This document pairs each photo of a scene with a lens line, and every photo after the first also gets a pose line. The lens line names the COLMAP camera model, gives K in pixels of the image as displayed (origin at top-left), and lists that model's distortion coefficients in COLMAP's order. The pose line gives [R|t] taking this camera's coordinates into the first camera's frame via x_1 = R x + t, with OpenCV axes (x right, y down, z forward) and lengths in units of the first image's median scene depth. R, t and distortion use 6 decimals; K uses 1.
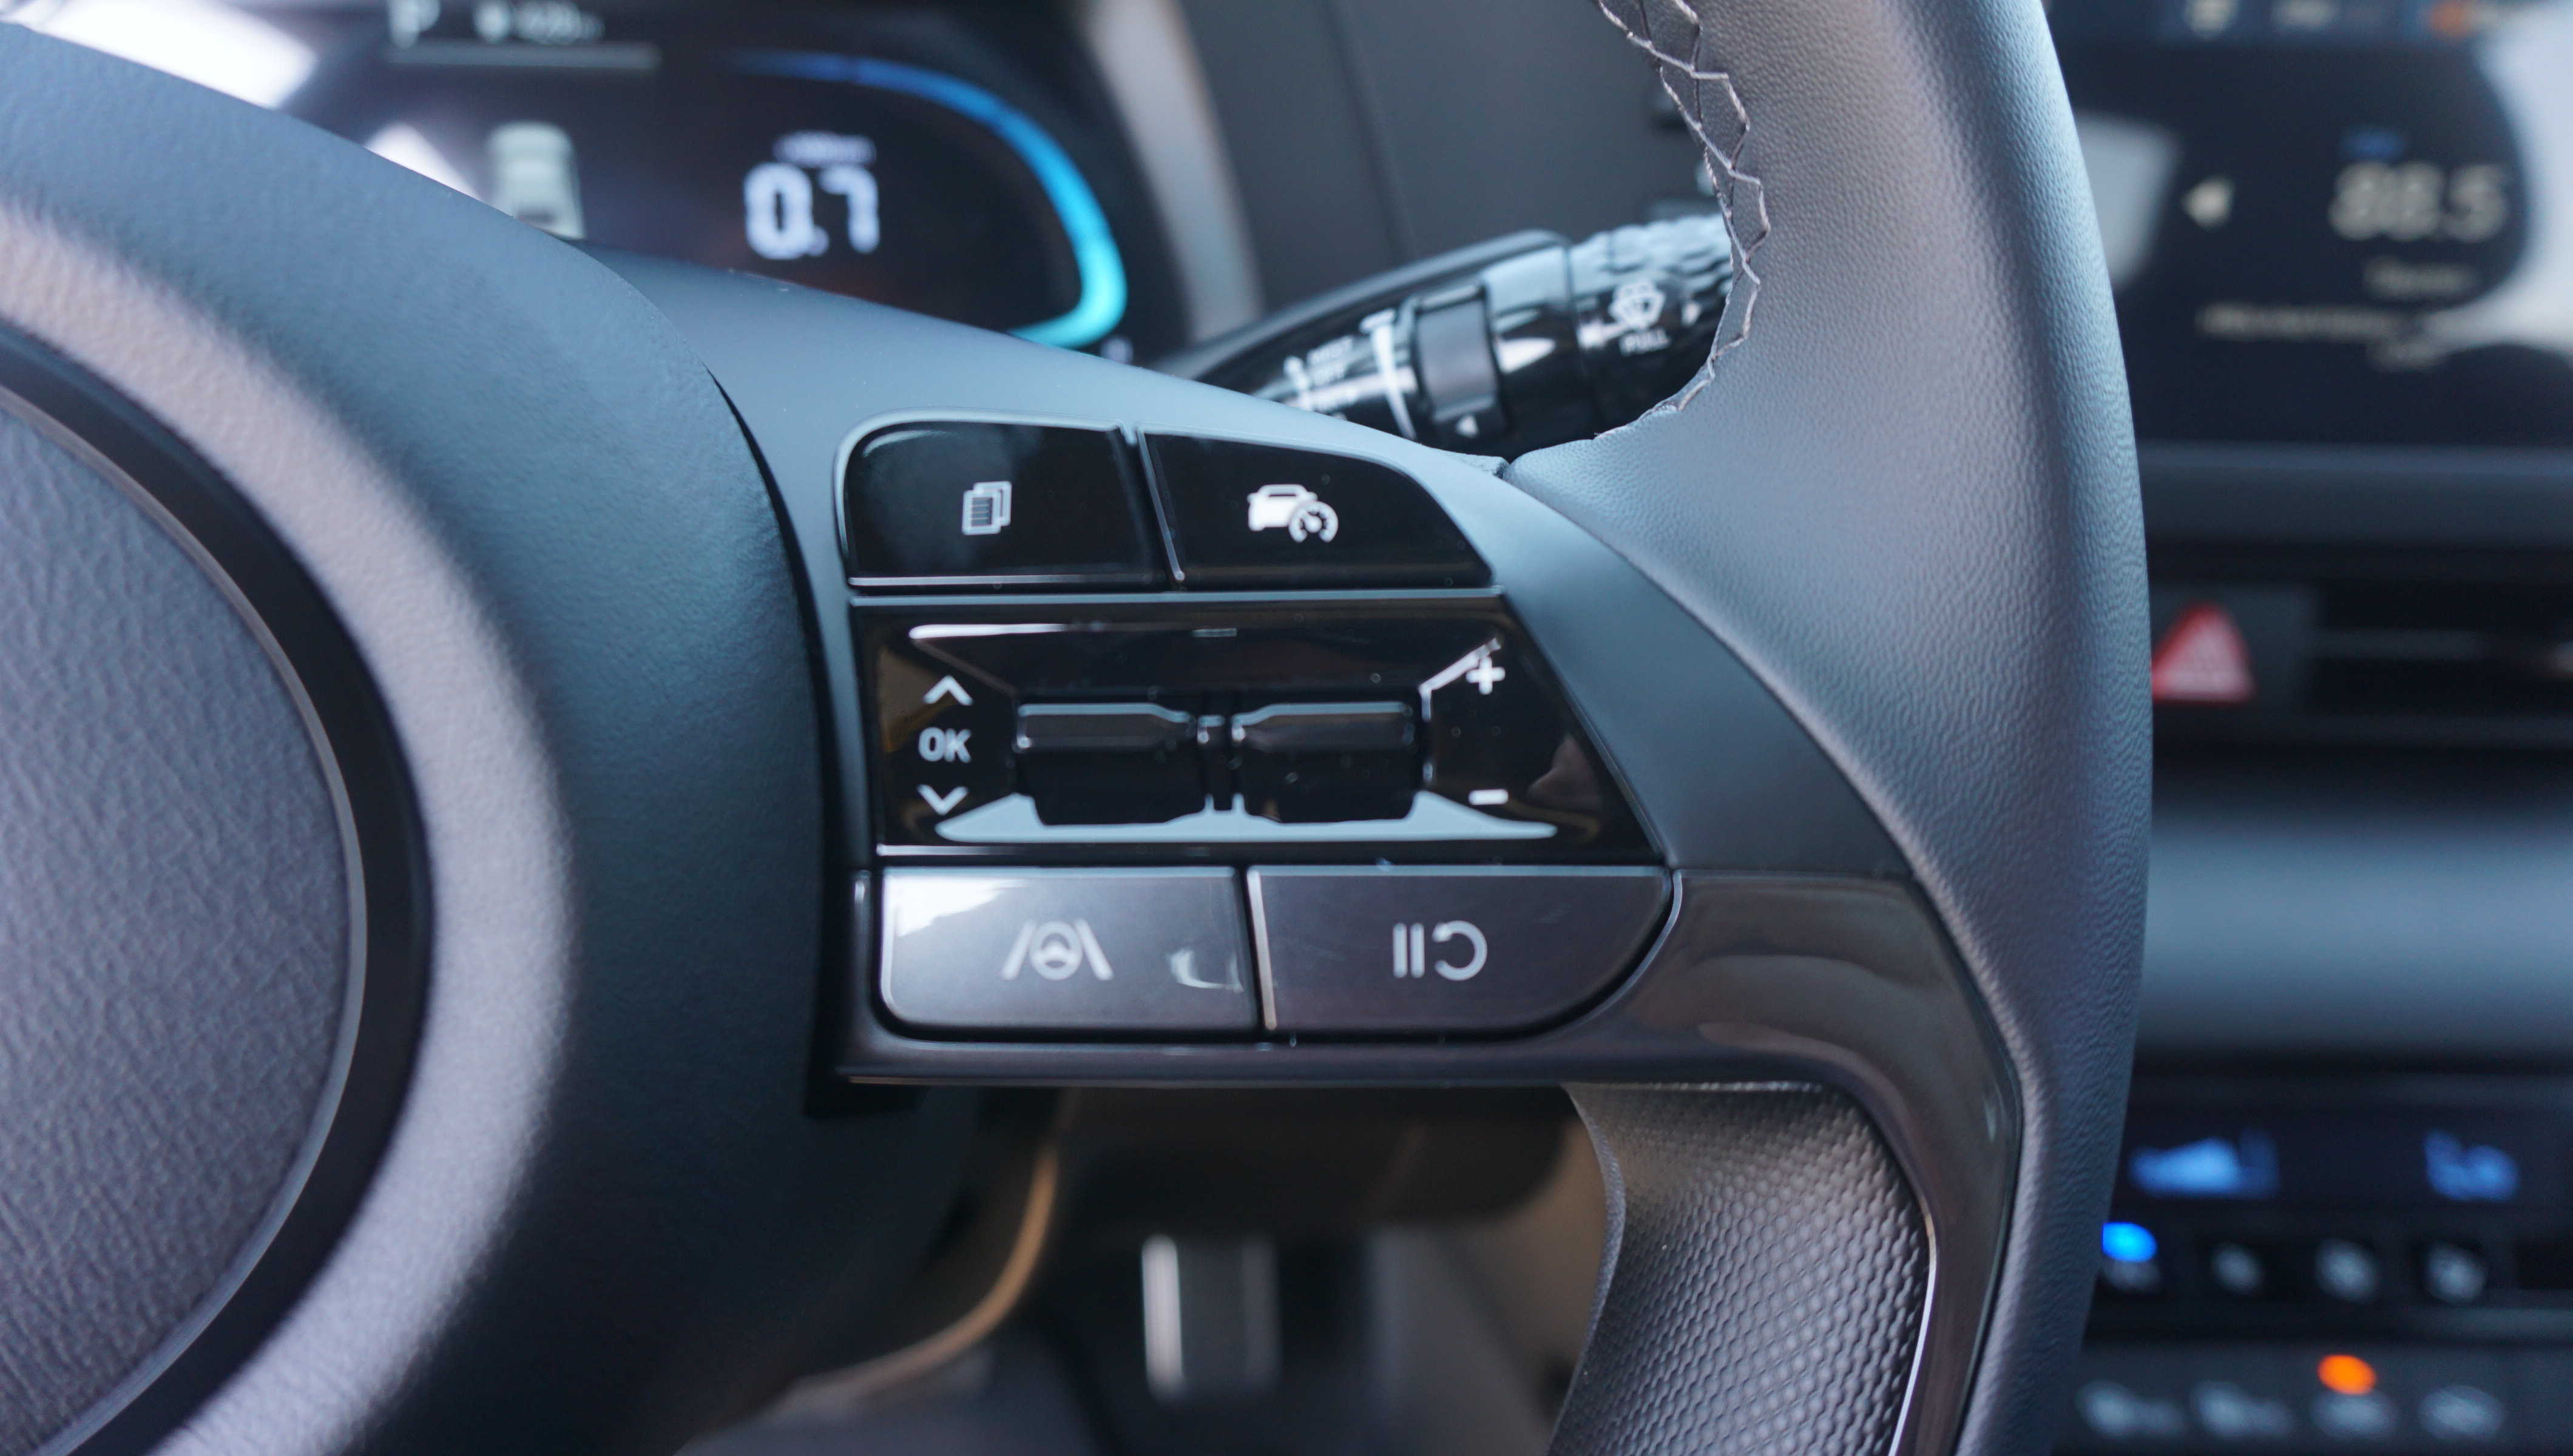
lens RADIAL K [[1736.3, 0, 1286.5], [0, 1736.3, 728.0], [0, 0, 1]] dist [-0.046979, 0.025484]
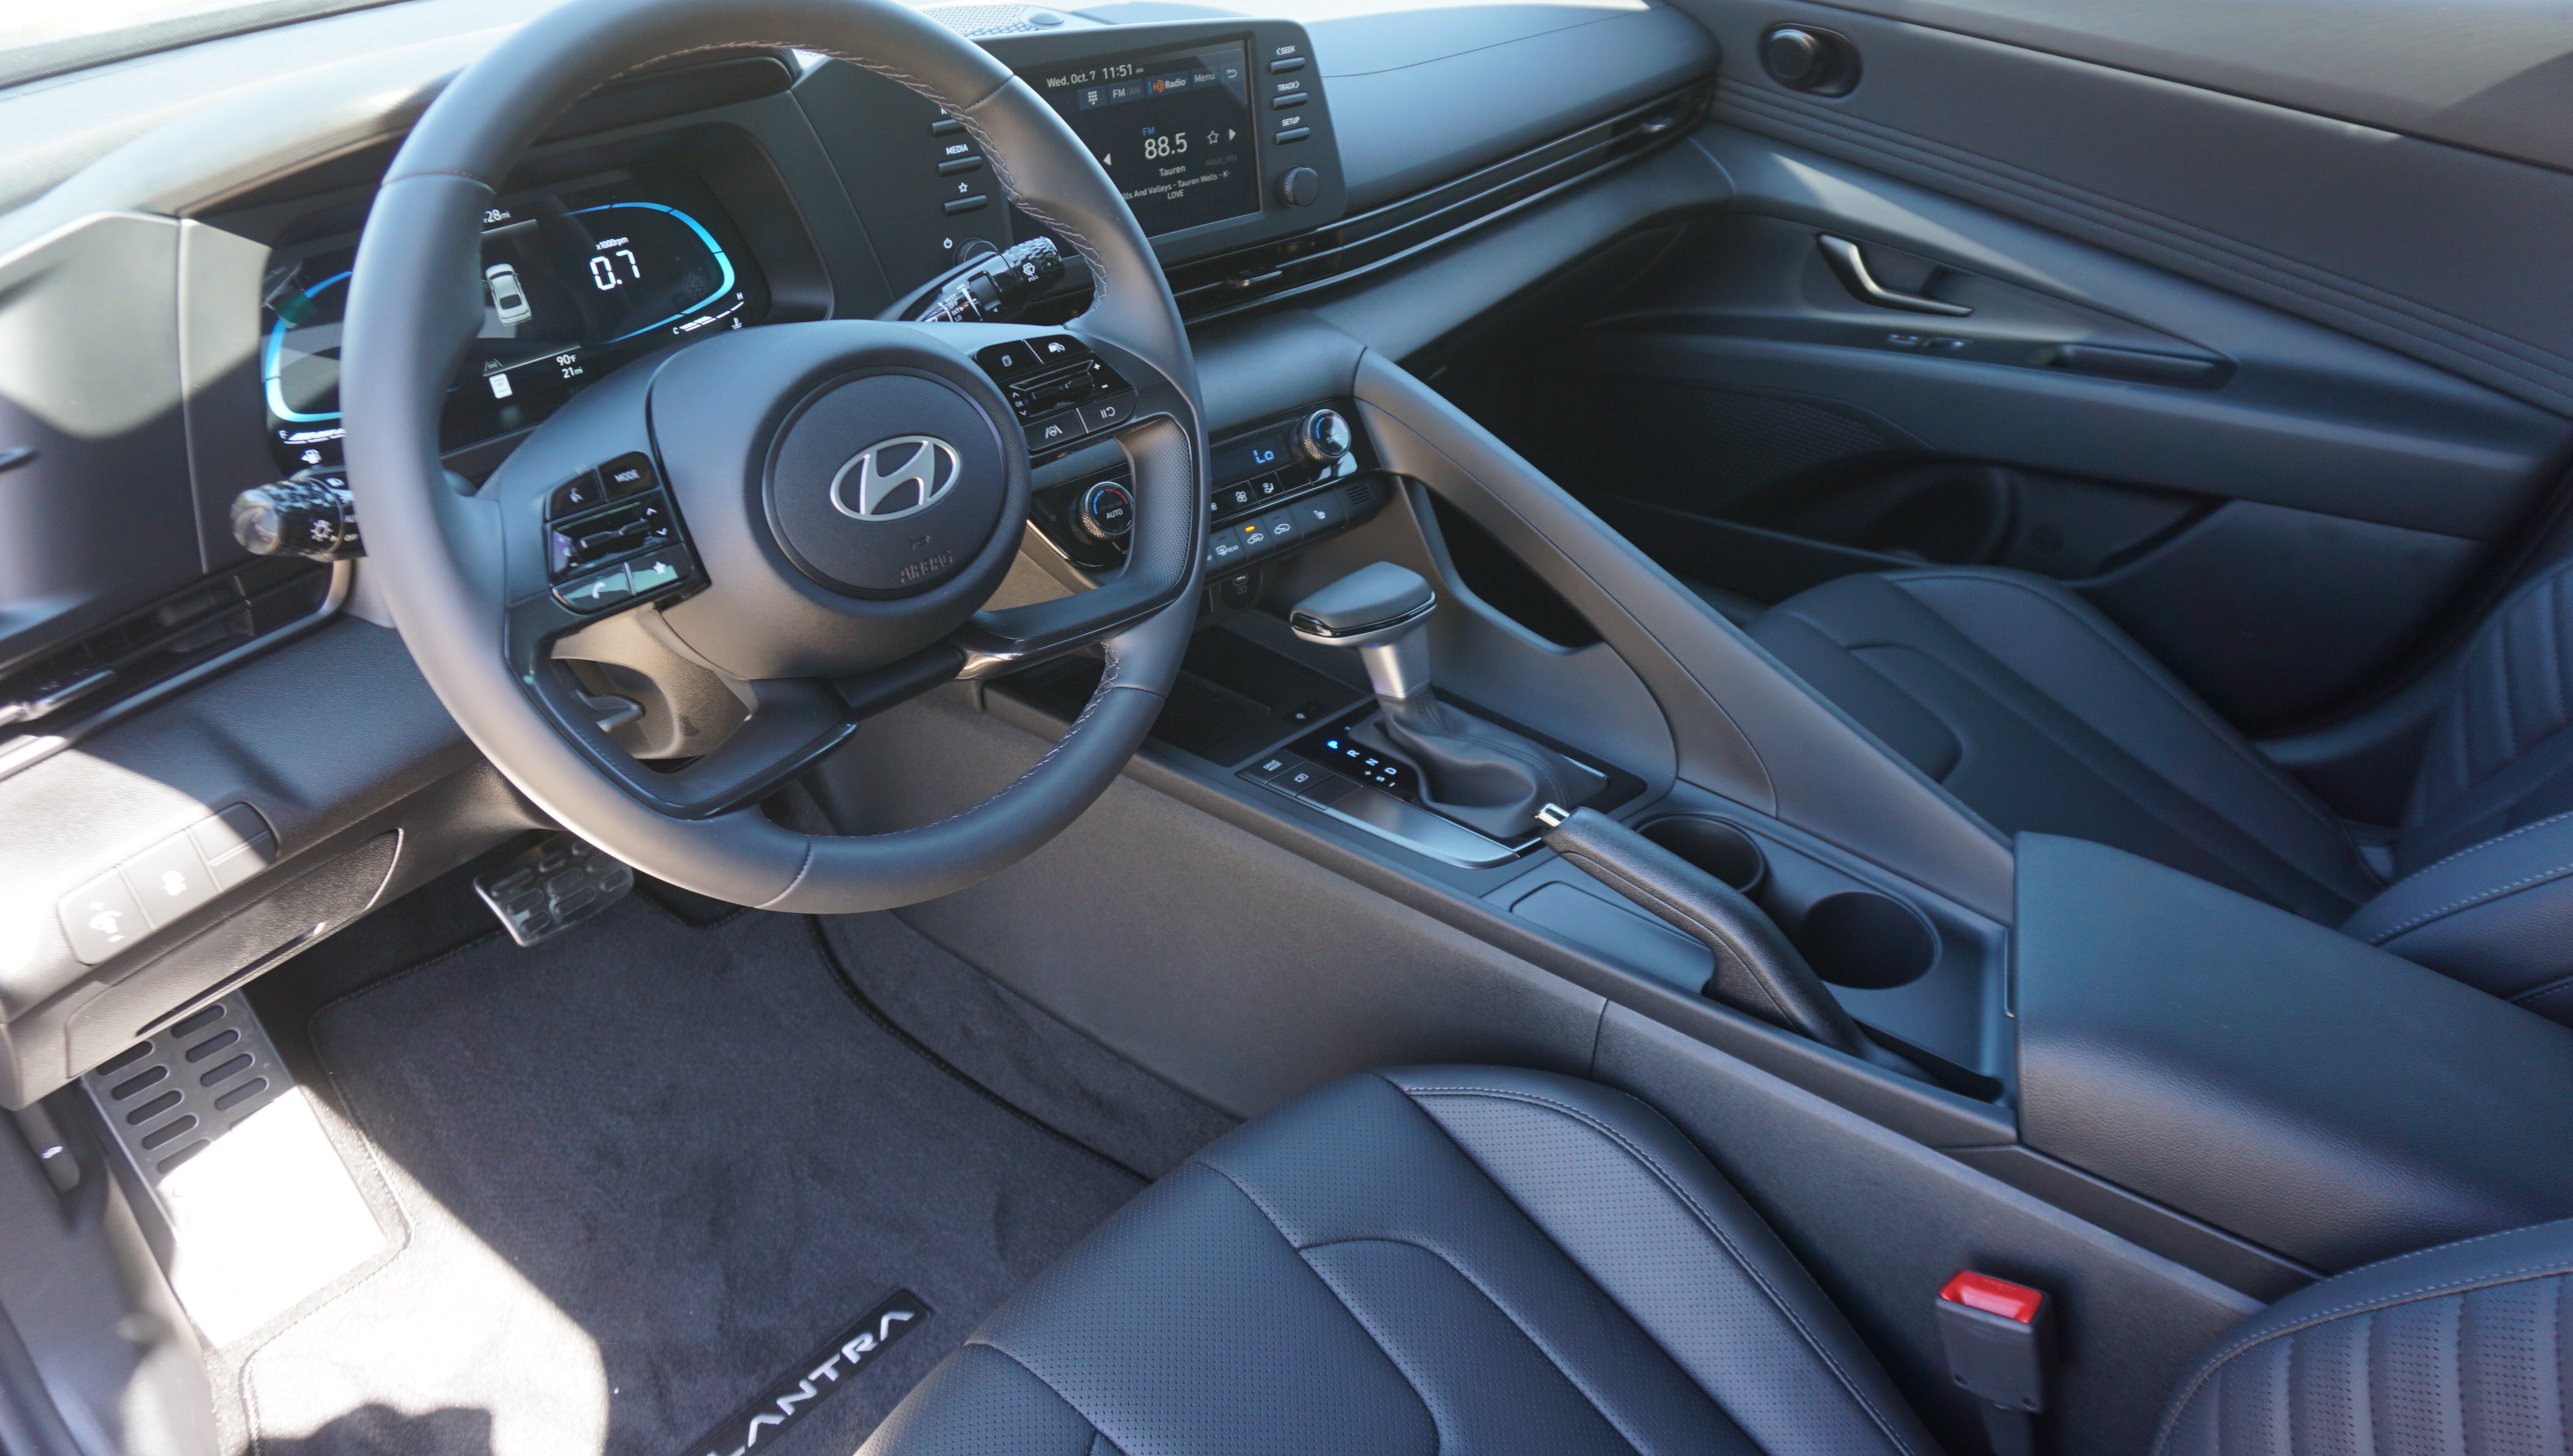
lens RADIAL K [[1736.3, 0, 1286.5], [0, 1736.3, 728.0], [0, 0, 1]] dist [-0.046979, 0.025484]
pose [[0.766014, -0.370959, 0.524987, -1.127673], [0.257986, 0.925441, 0.277492, -0.147486], [-0.588783, -0.077123, 0.804604, -1.620533]]
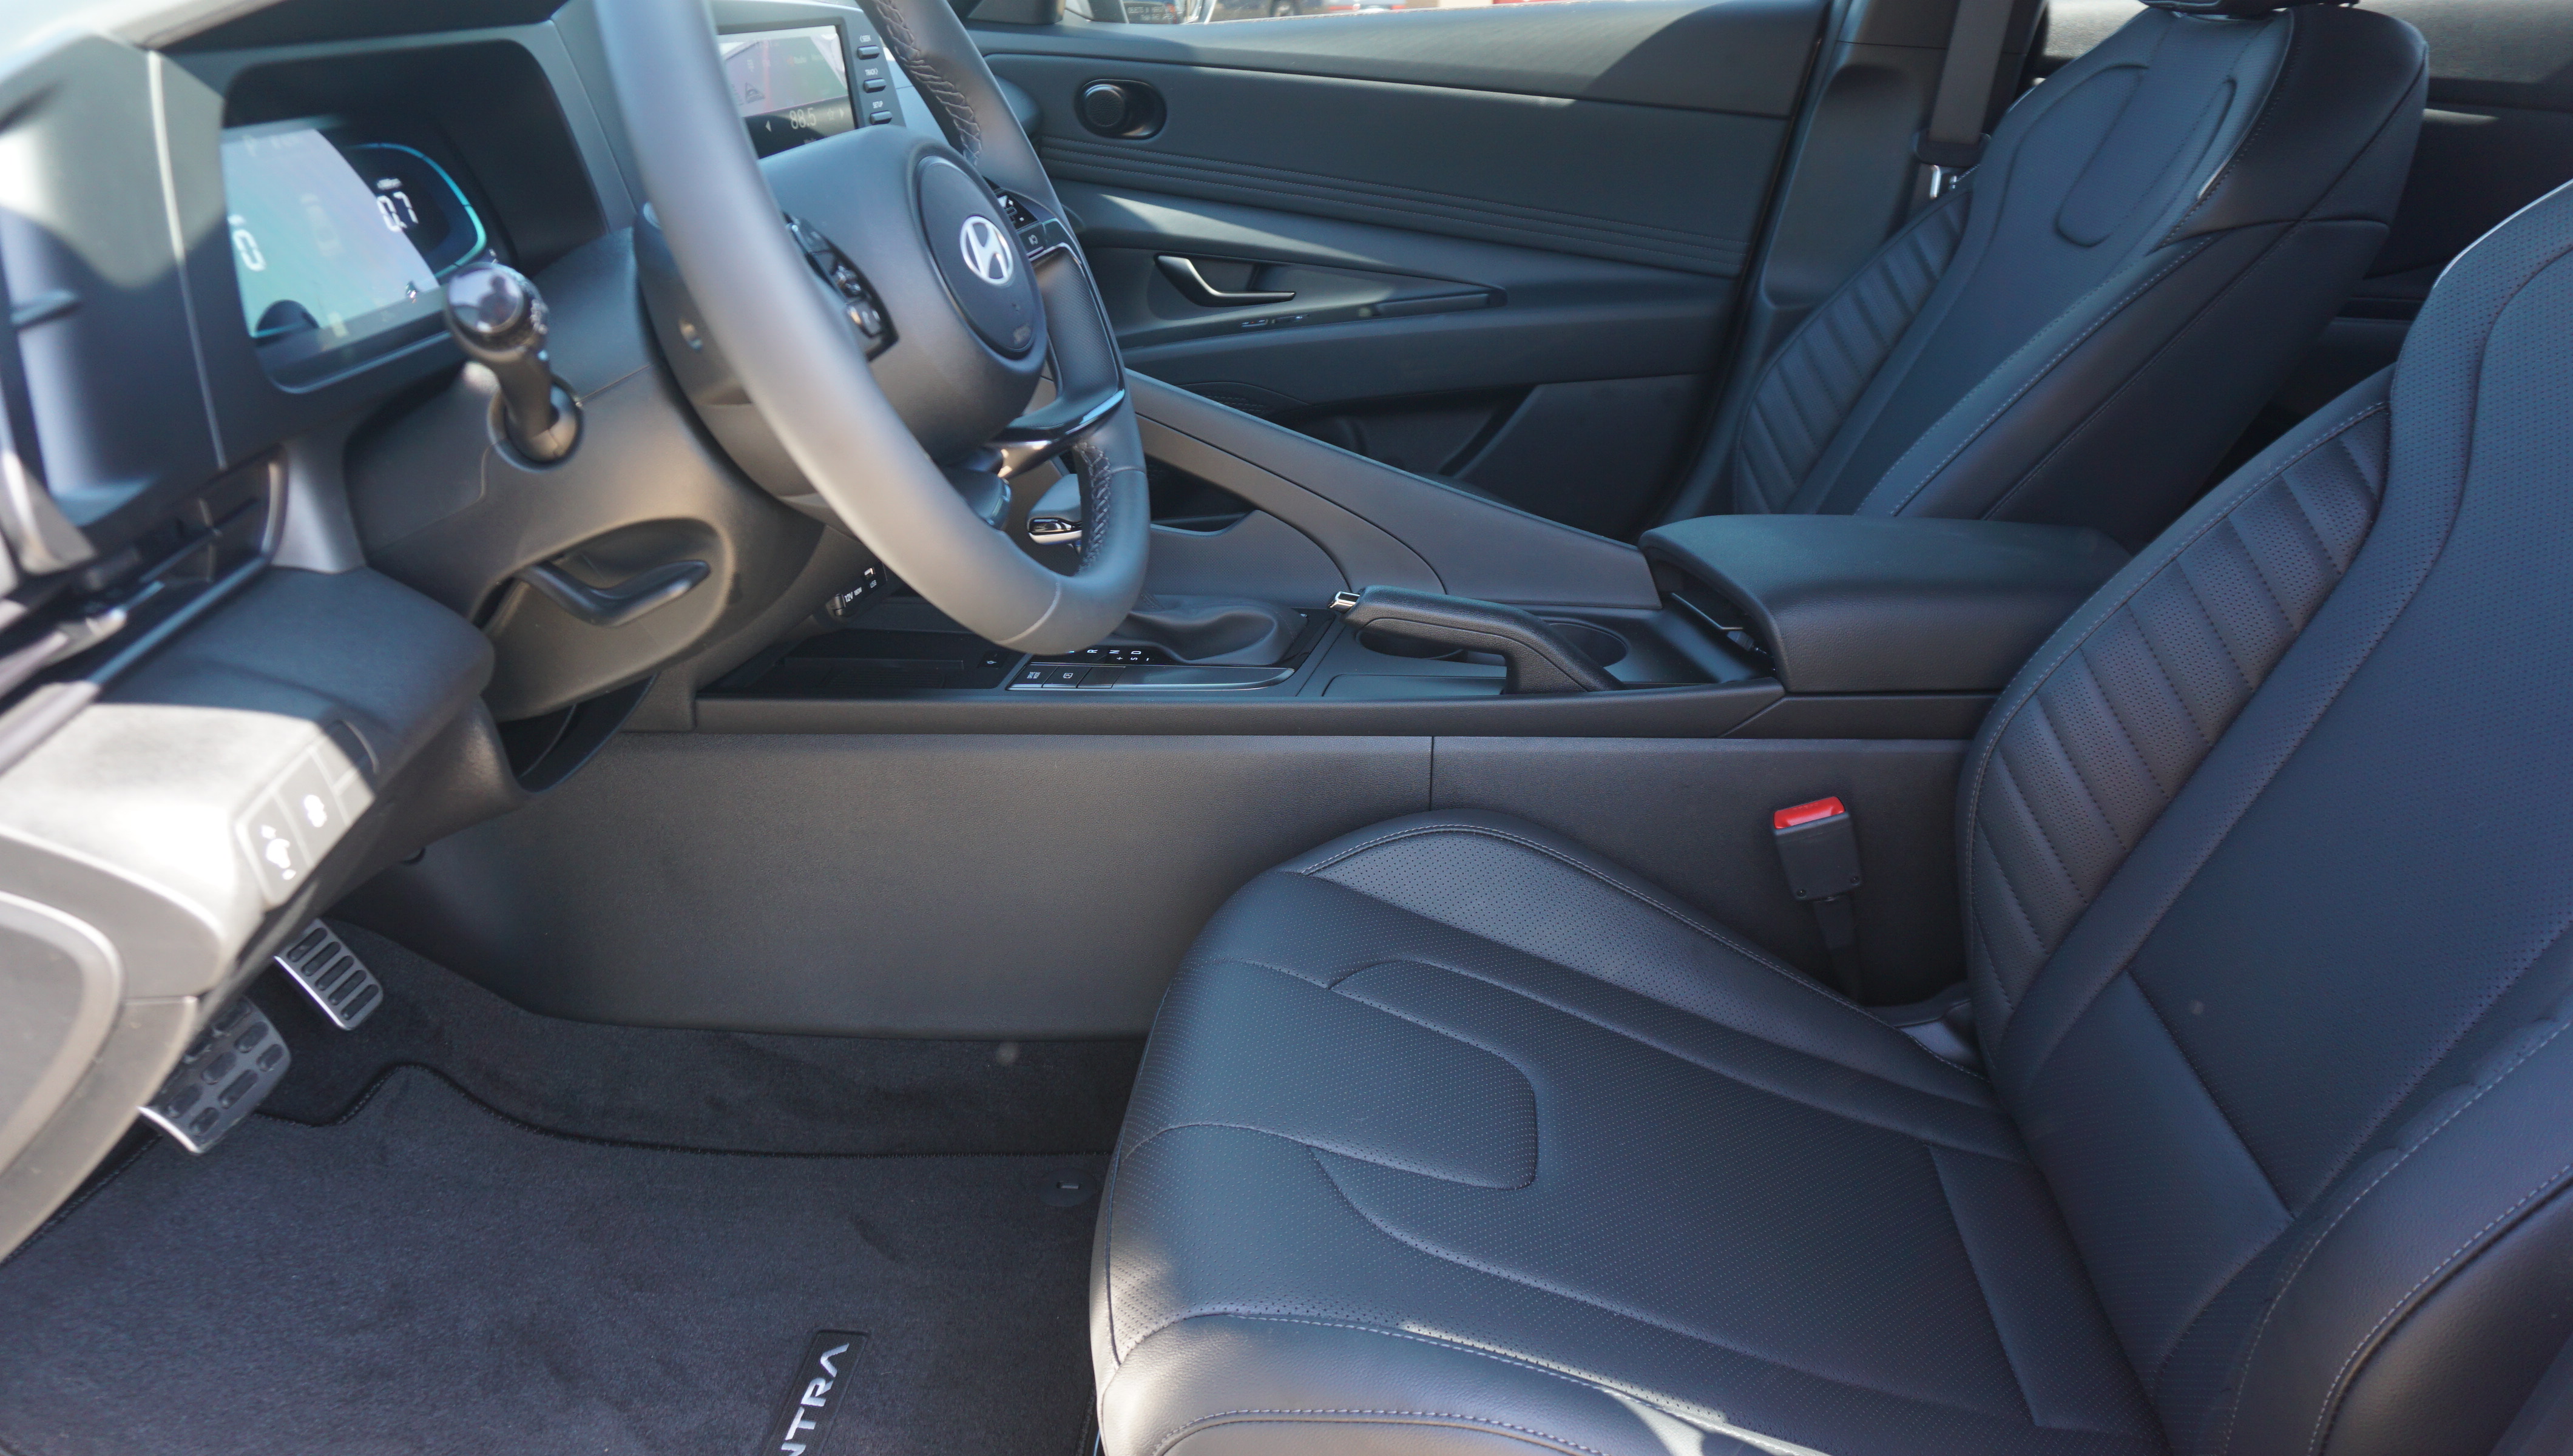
lens RADIAL K [[1747.4, 0, 1280.9], [0, 1747.4, 752.1], [0, 0, 1]] dist [-0.020077, 0.001070]
pose [[0.244910, -0.427734, 0.870093, -2.386573], [0.363865, 0.872377, 0.326437, -0.015879], [-0.898677, 0.236649, 0.369291, -0.710318]]
